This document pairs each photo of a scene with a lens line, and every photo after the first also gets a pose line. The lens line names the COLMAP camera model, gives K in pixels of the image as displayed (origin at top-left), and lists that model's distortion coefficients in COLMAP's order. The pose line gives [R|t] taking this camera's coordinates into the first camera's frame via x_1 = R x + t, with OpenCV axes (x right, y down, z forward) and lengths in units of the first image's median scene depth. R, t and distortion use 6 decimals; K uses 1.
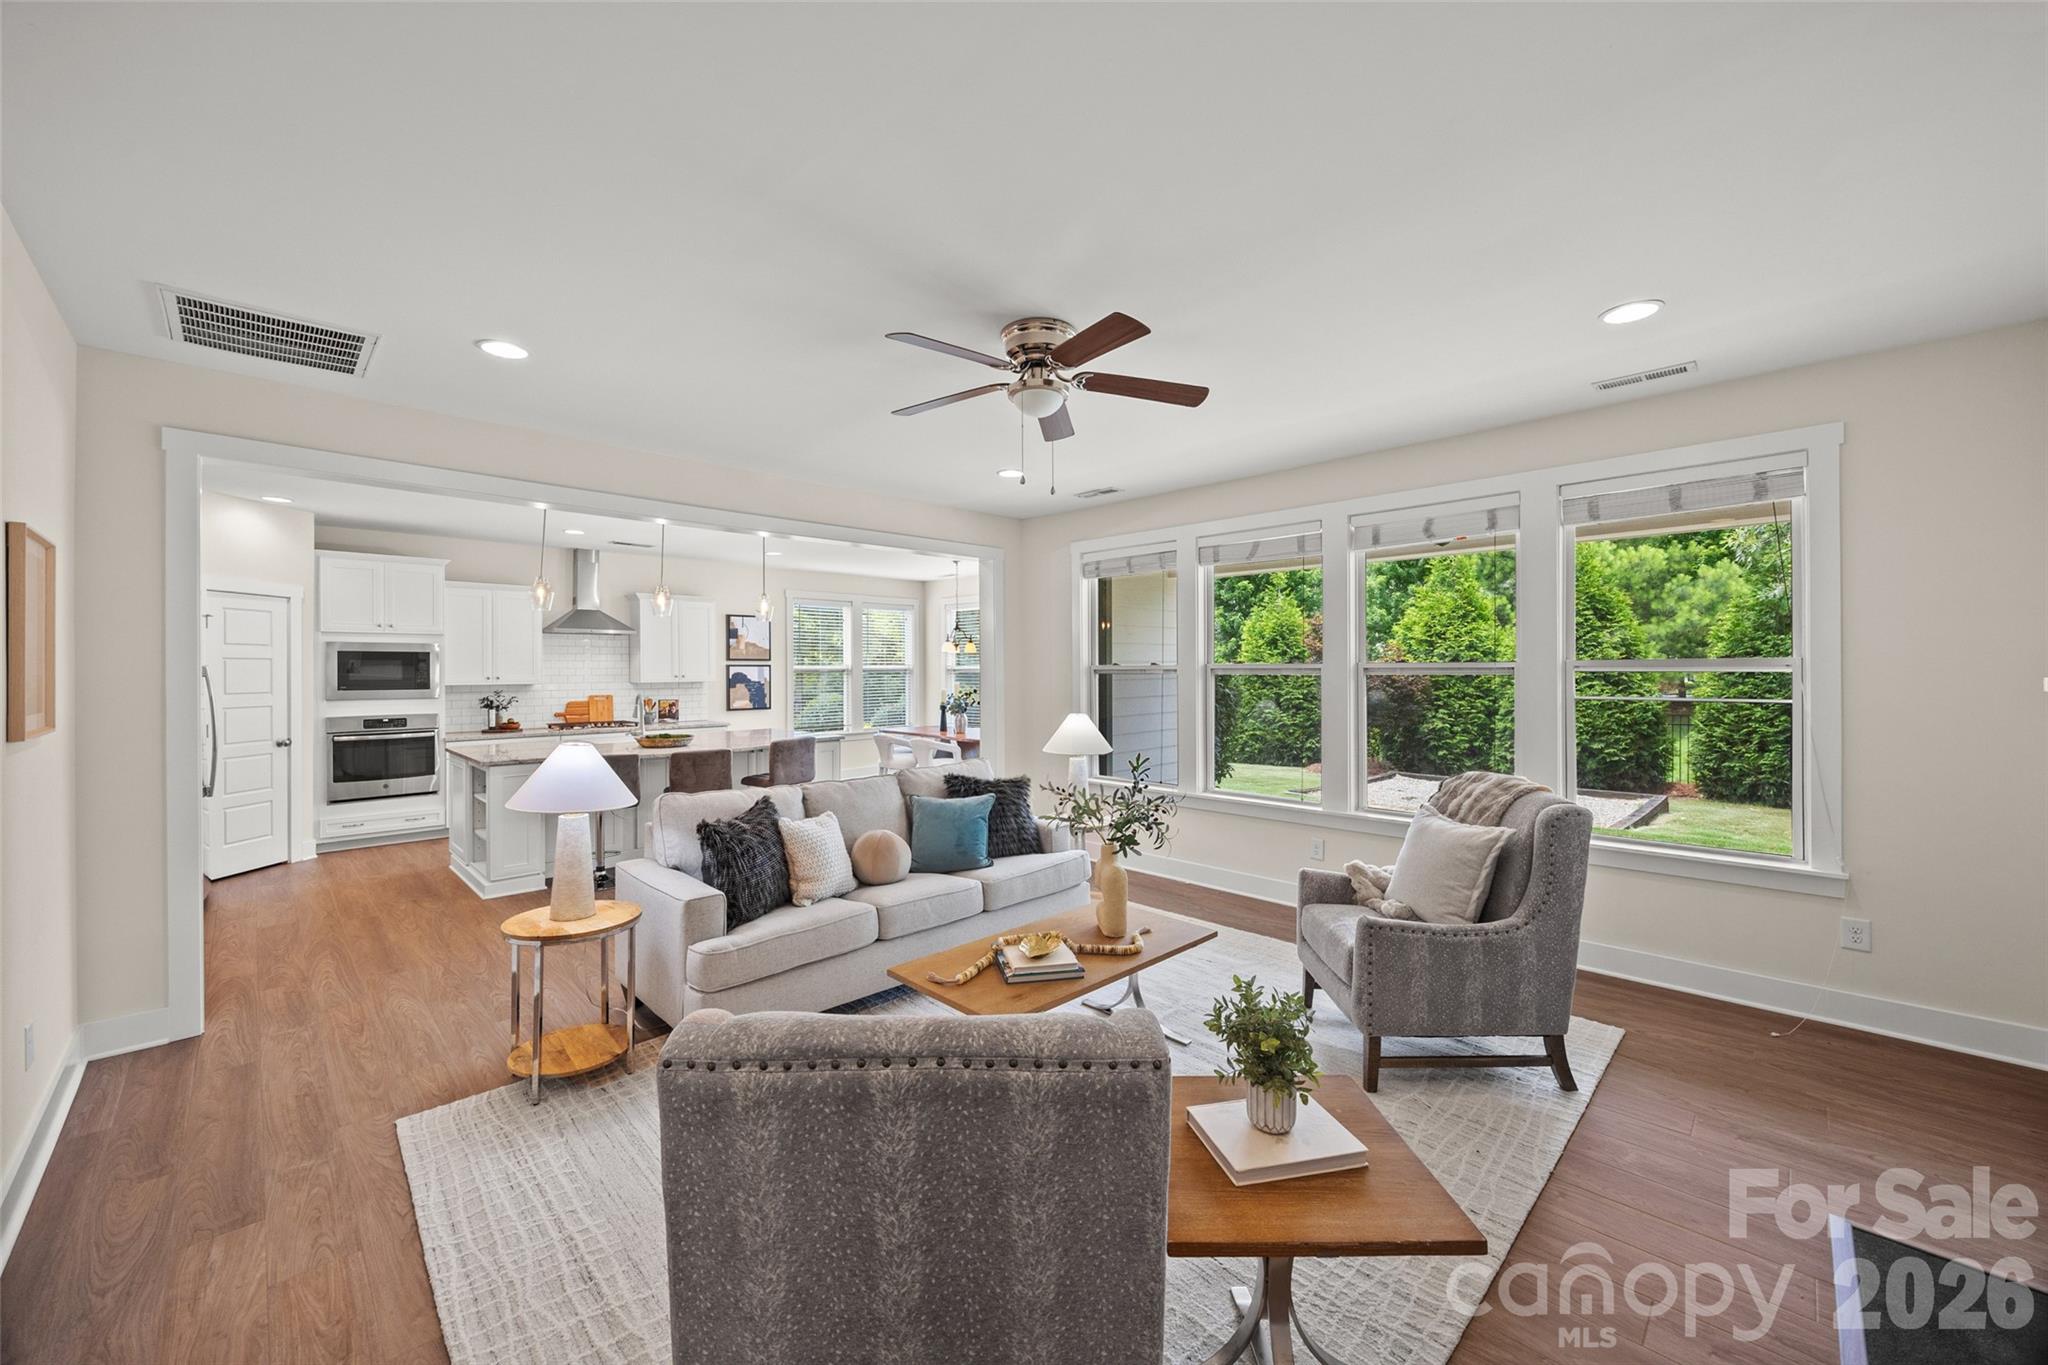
lens RADIAL K [[787.2, 0, 1030.7], [0, 787.2, 674.0], [0, 0, 1]] dist [0.000671, 0.000379]
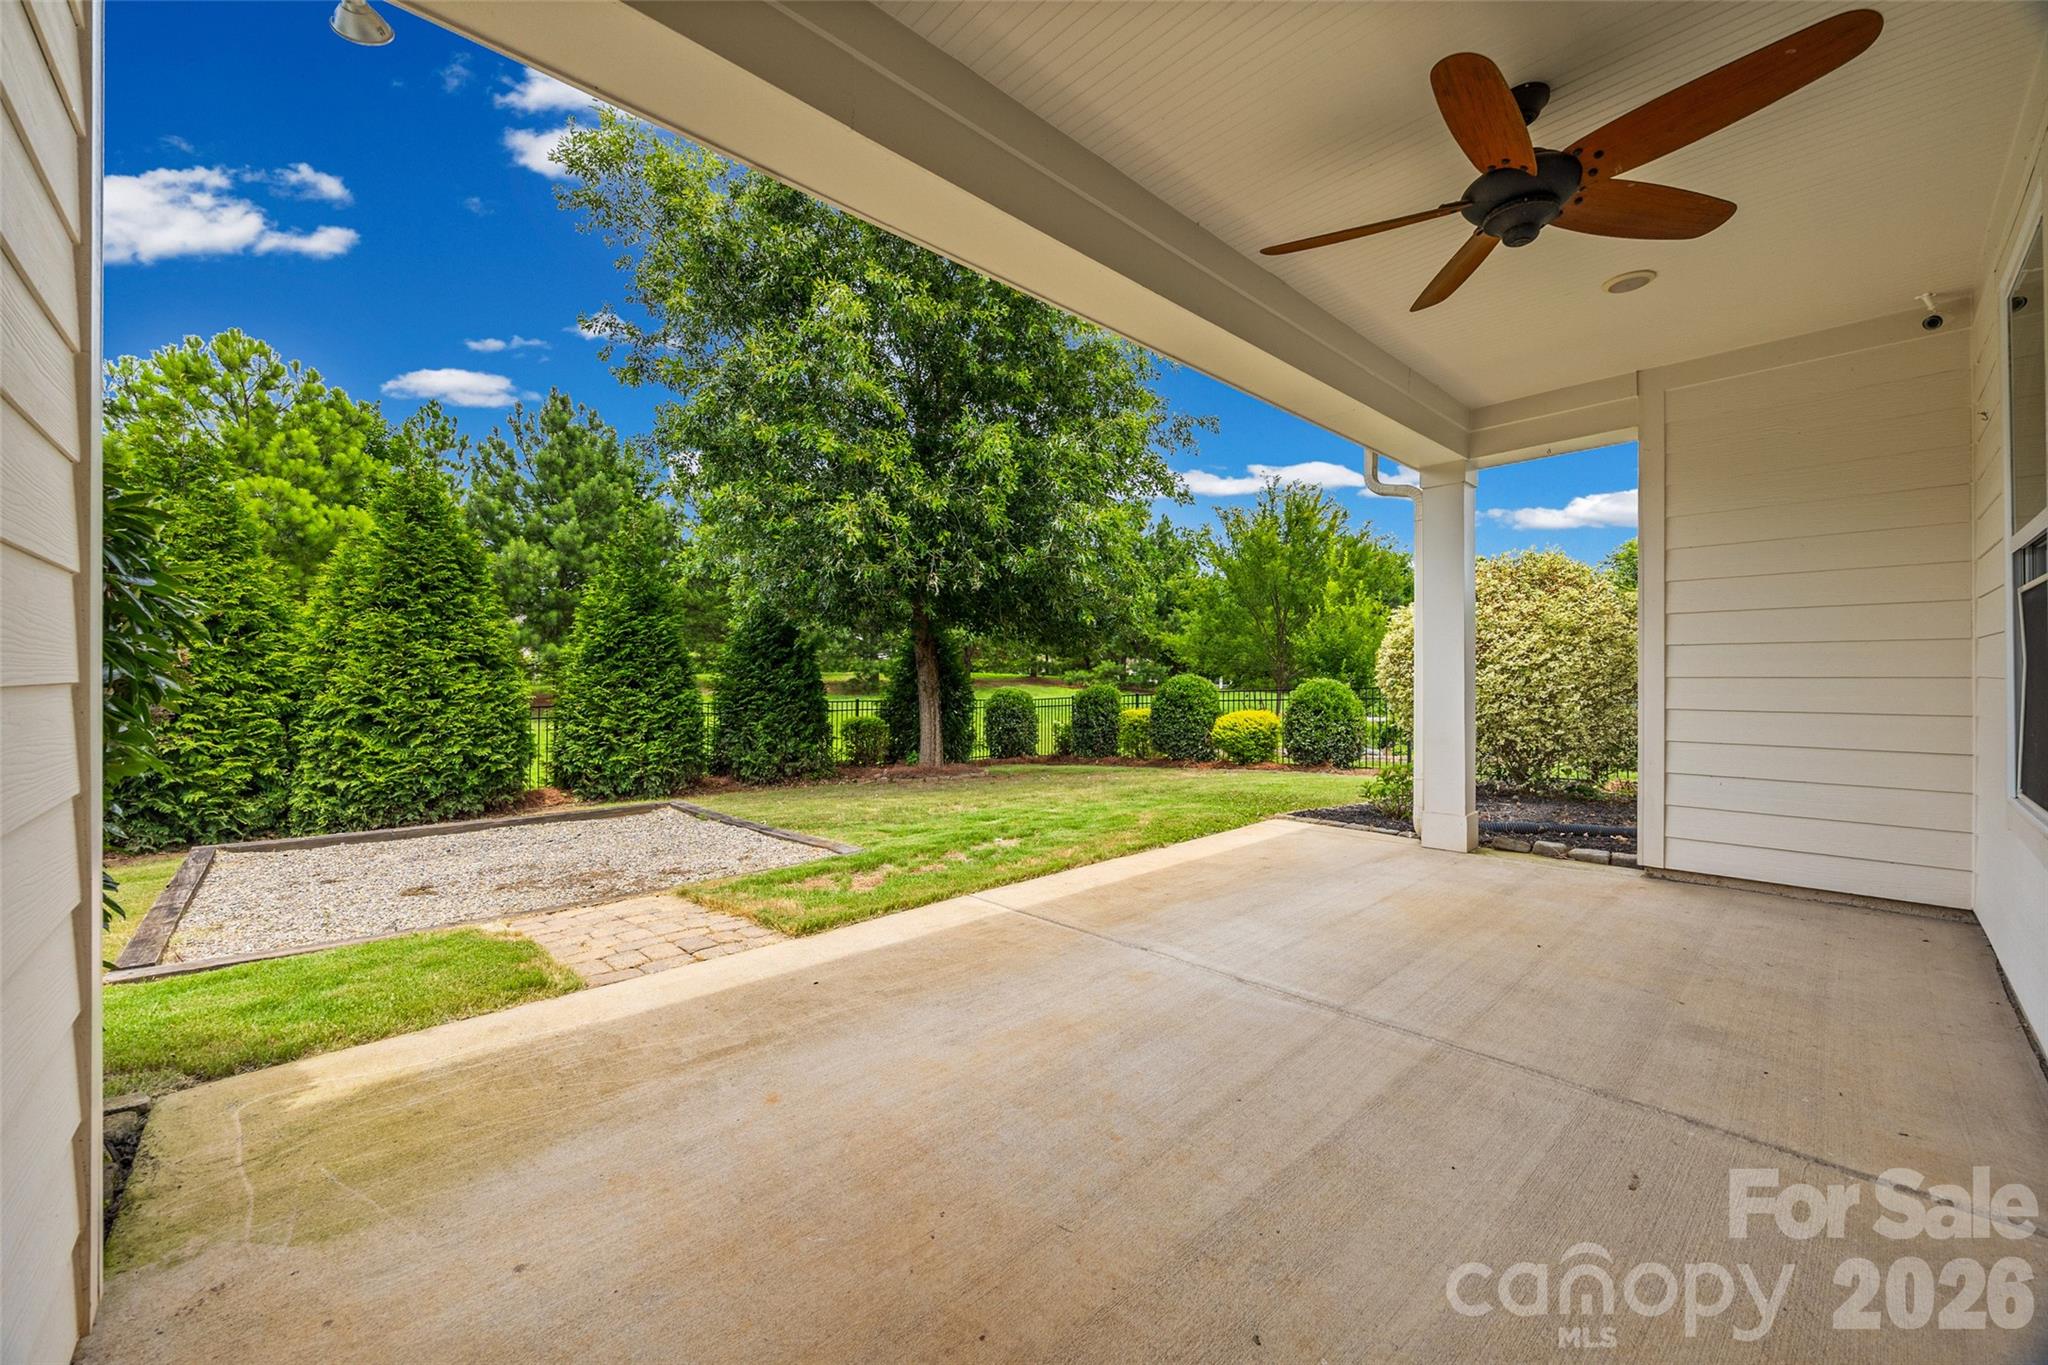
lens RADIAL K [[787.2, 0, 1027.9], [0, 787.2, 685.7], [0, 0, 1]] dist [0.000671, 0.000379]
pose [[0.037769, -0.004071, 0.999278, 0.040290], [0.007691, 0.999963, 0.003783, 0.060186], [-0.999257, 0.007542, 0.037799, 0.900568]]
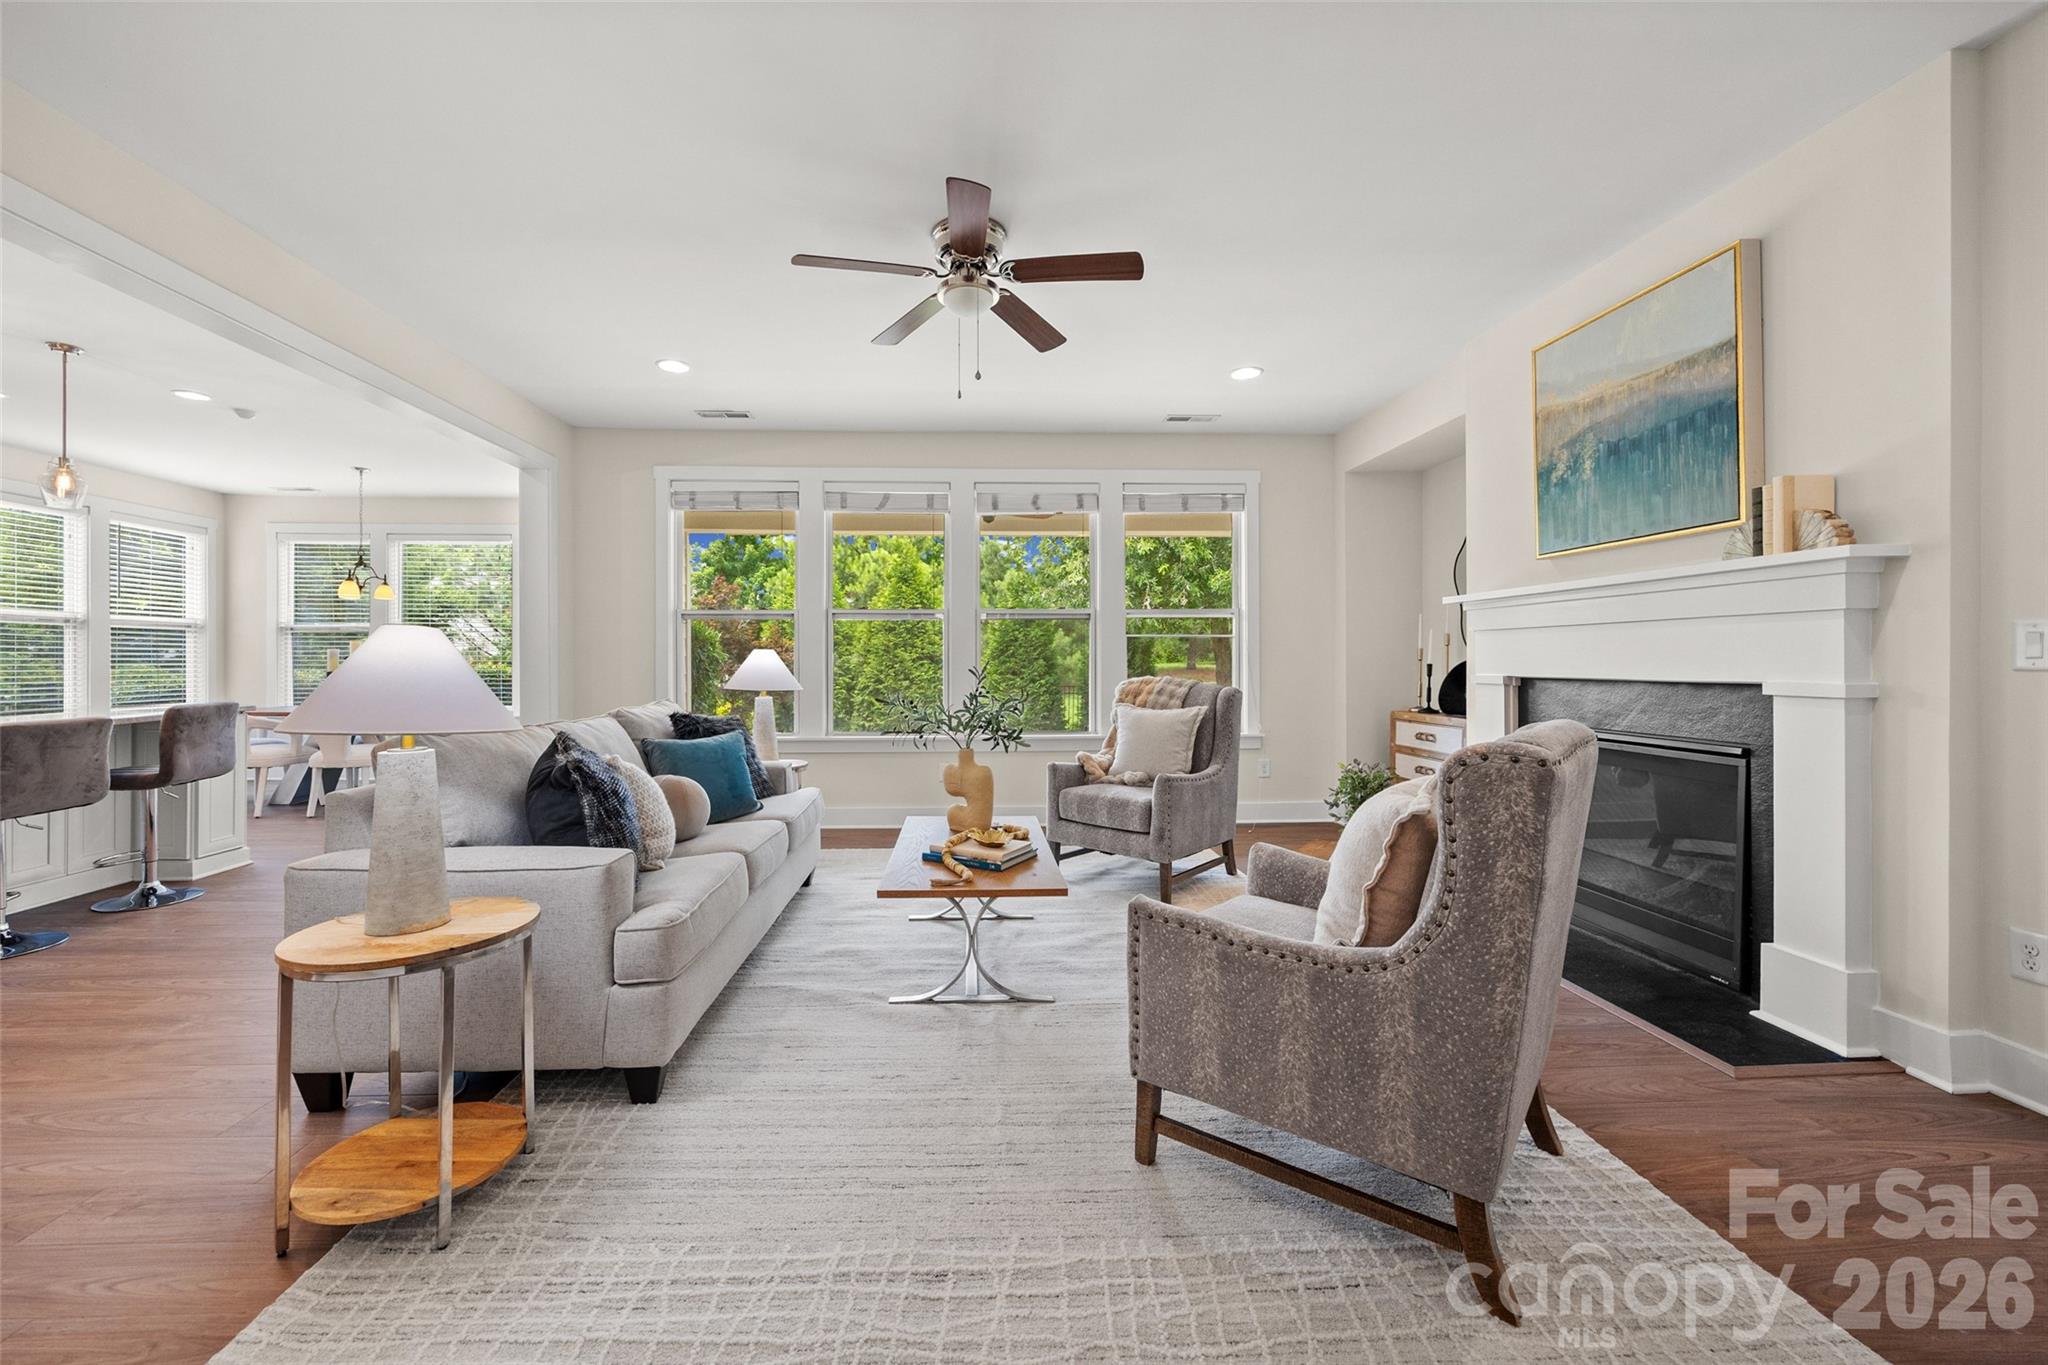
lens RADIAL K [[787.2, 0, 1005.6], [0, 787.2, 664.0], [0, 0, 1]] dist [0.000671, 0.000379]
pose [[0.674307, 0.000073, 0.738451, -0.246760], [0.005722, 0.999969, -0.005325, 0.043341], [-0.738429, 0.007816, 0.674286, 0.102390]]
